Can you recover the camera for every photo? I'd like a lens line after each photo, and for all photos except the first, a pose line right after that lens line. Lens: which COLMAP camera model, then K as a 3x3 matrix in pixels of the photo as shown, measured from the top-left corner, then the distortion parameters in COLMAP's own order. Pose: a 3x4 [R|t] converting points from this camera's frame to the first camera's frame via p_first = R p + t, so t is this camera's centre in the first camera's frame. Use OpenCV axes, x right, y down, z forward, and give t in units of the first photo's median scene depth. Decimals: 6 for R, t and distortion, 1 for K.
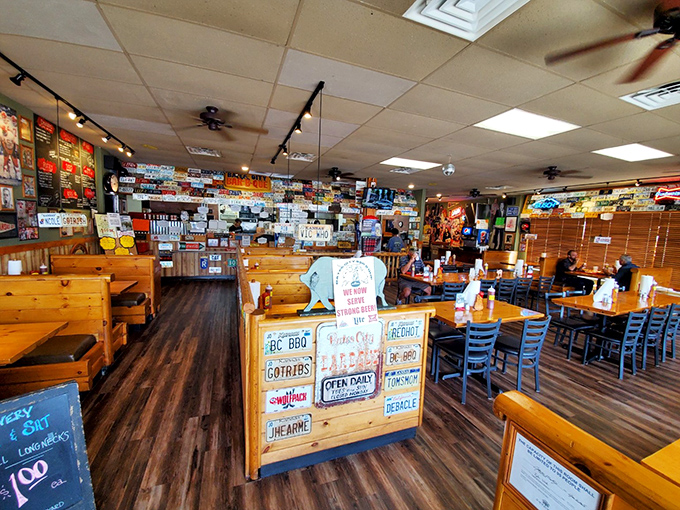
lens RADIAL K [[278.7, 0, 341.5], [0, 278.7, 255.0], [0, 0, 1]] dist [-0.003962, -0.000468]
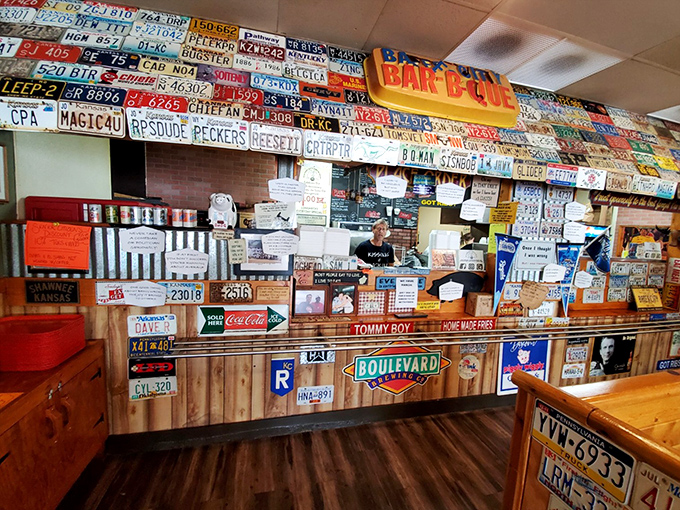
lens RADIAL K [[278.7, 0, 335.6], [0, 278.7, 256.6], [0, 0, 1]] dist [-0.003962, -0.000468]
pose [[0.994485, 0.011938, -0.104199, -0.427179], [-0.013743, 0.999767, -0.016618, -0.093845], [0.103977, 0.017959, 0.994418, 0.746787]]
